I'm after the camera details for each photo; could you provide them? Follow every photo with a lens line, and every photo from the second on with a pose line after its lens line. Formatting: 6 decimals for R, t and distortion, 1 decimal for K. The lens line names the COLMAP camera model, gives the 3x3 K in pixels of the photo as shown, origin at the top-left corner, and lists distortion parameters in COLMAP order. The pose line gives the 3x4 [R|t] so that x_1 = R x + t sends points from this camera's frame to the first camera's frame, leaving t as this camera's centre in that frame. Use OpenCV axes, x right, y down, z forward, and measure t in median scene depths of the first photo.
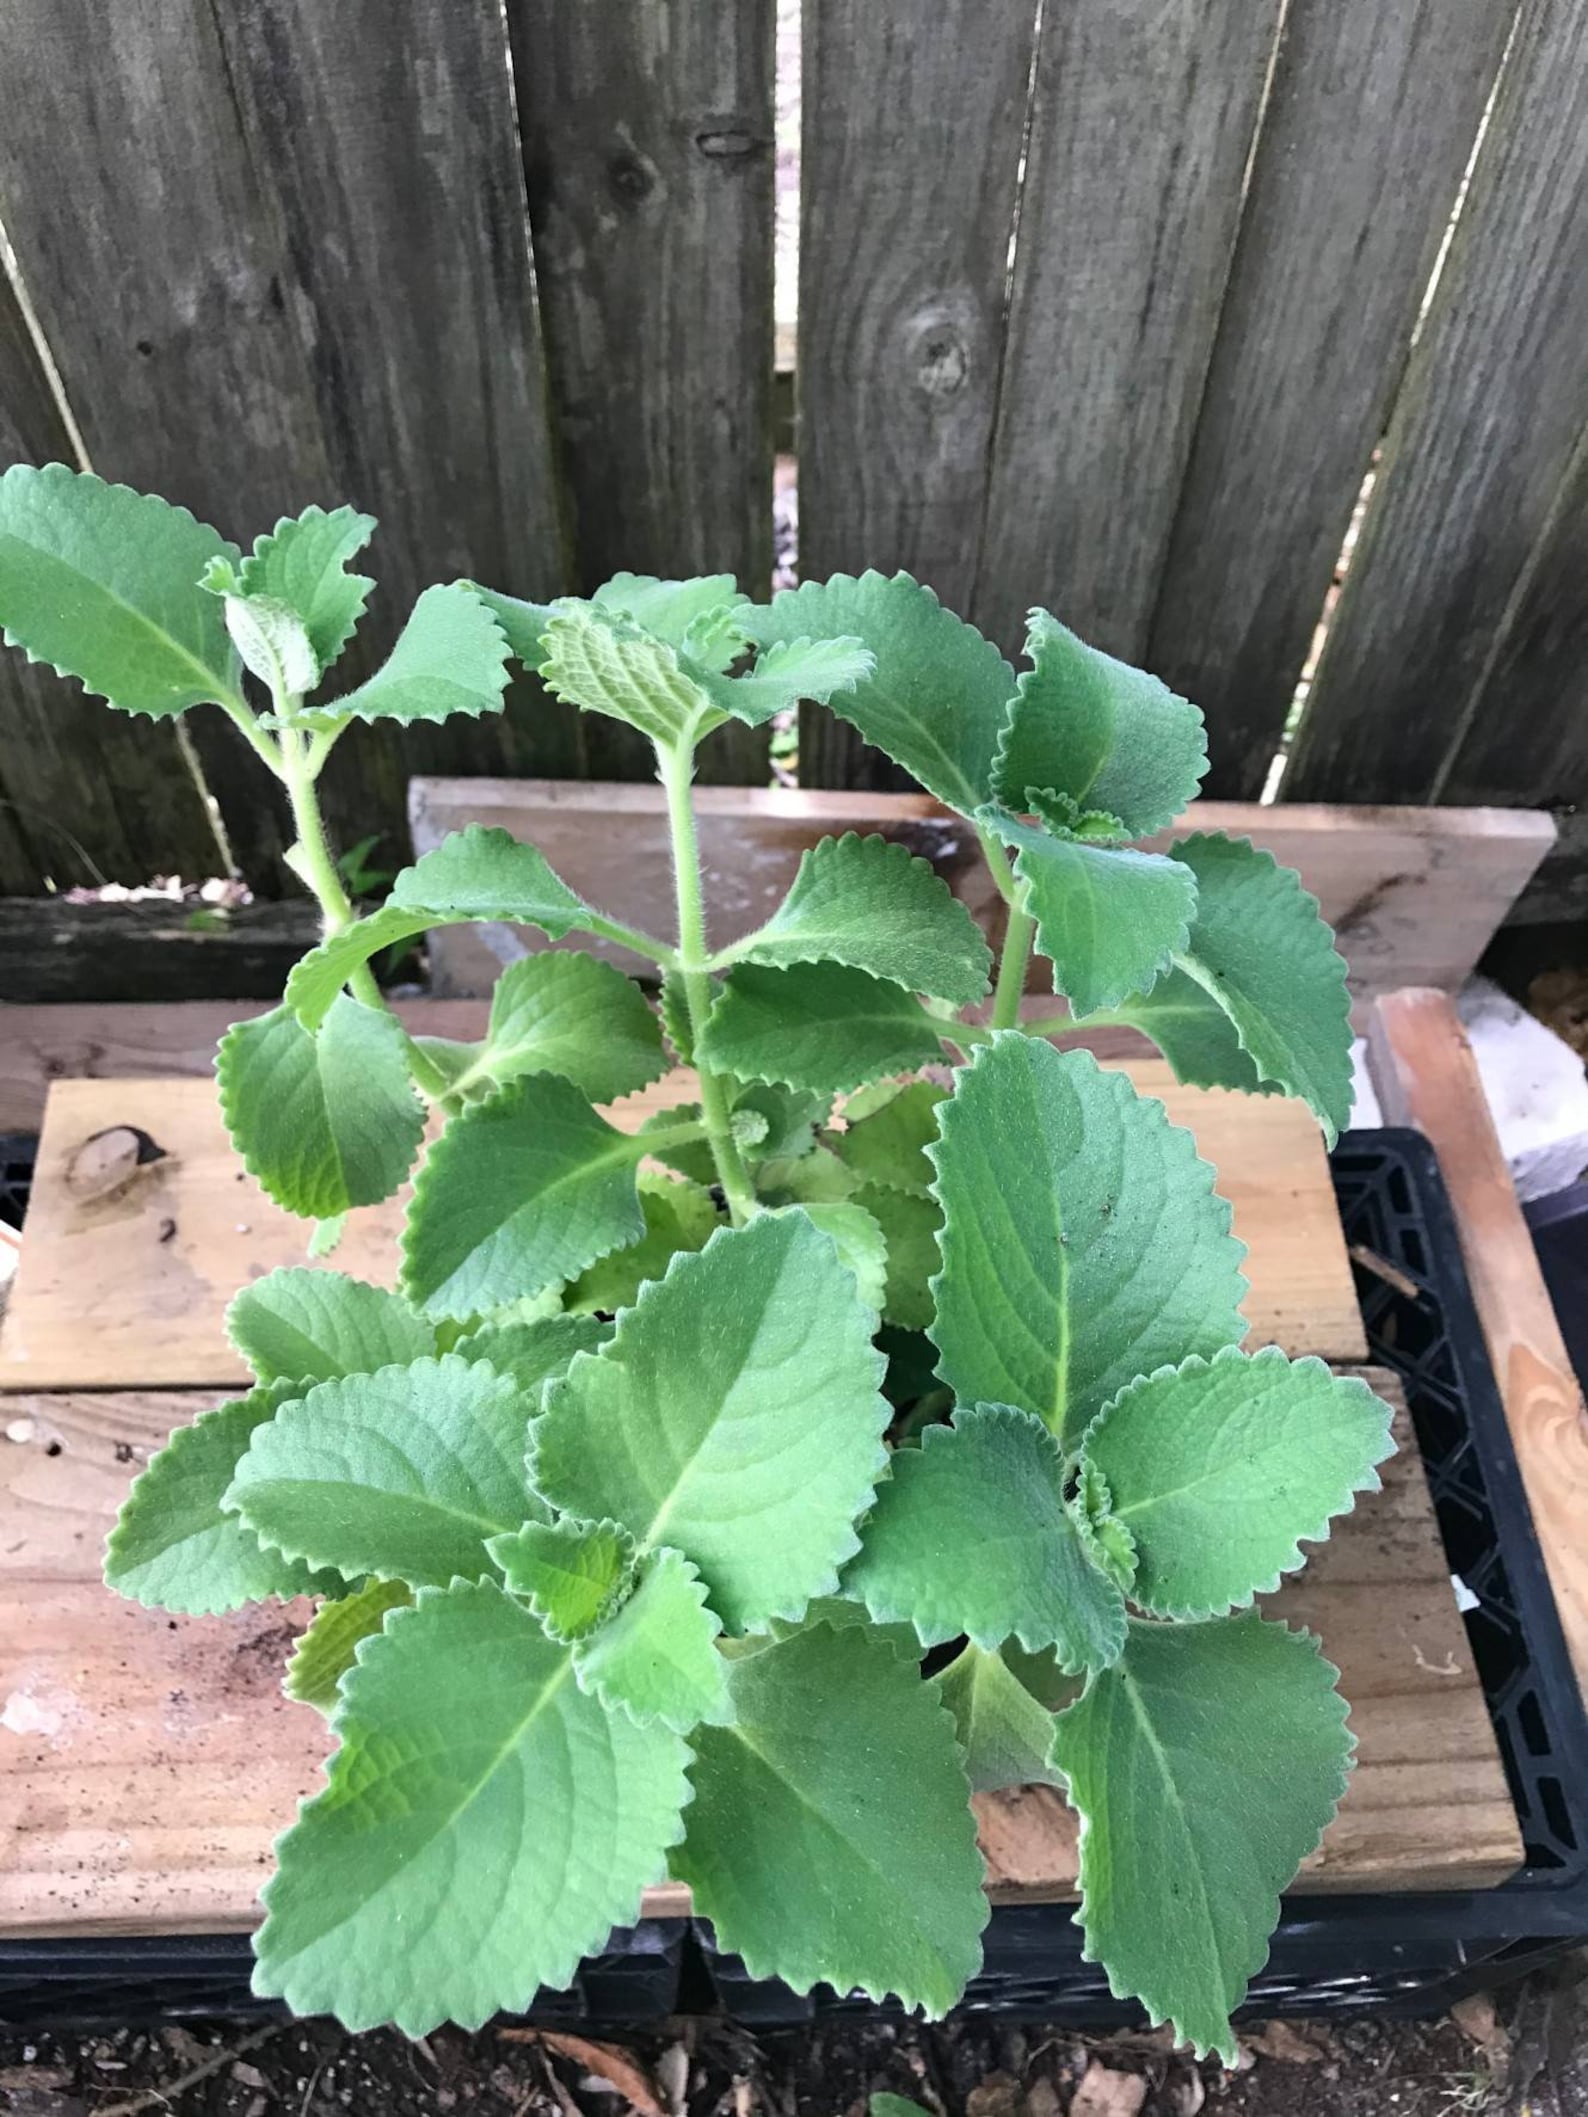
lens RADIAL K [[1772.6, 0, 794.0], [0, 1772.6, 1058.5], [0, 0, 1]] dist [0.008239, 0.007565]
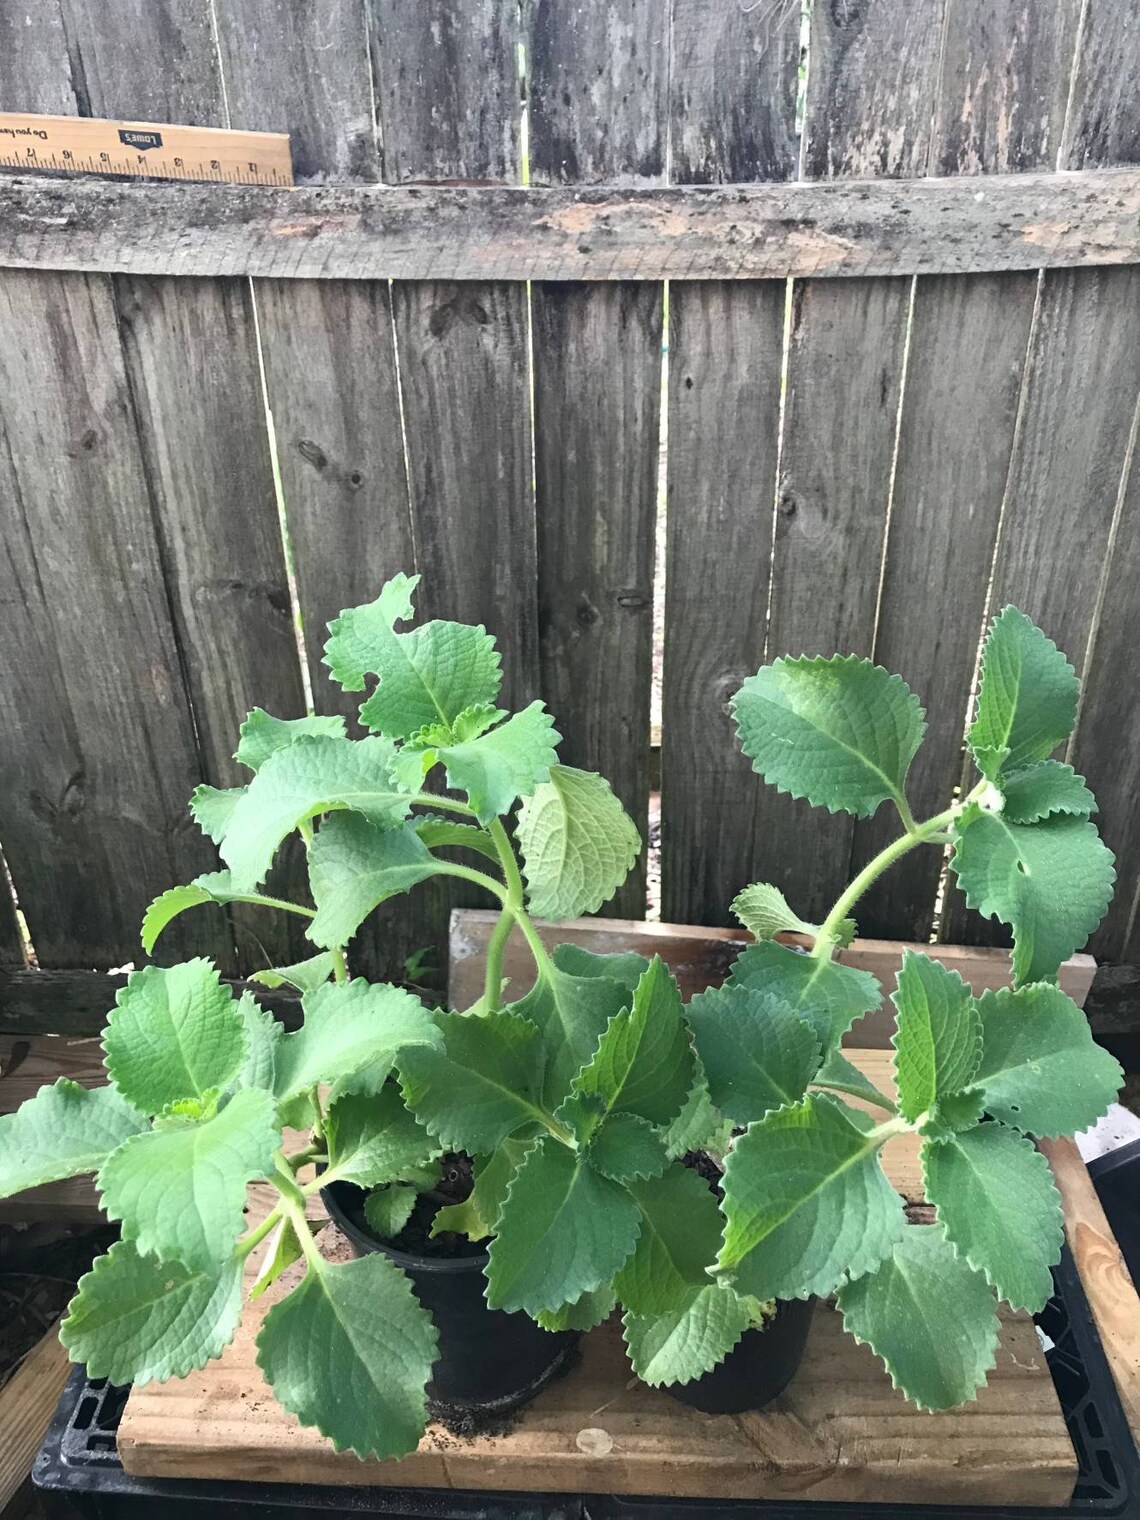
lens RADIAL K [[1269.5, 0, 570.0], [0, 1269.5, 760.0], [0, 0, 1]] dist [0.023542, -0.012974]
pose [[0.996890, 0.016148, -0.077134, 0.010090], [-0.045924, 0.914445, -0.402096, 0.285478], [0.064042, 0.404387, 0.912343, -0.338200]]
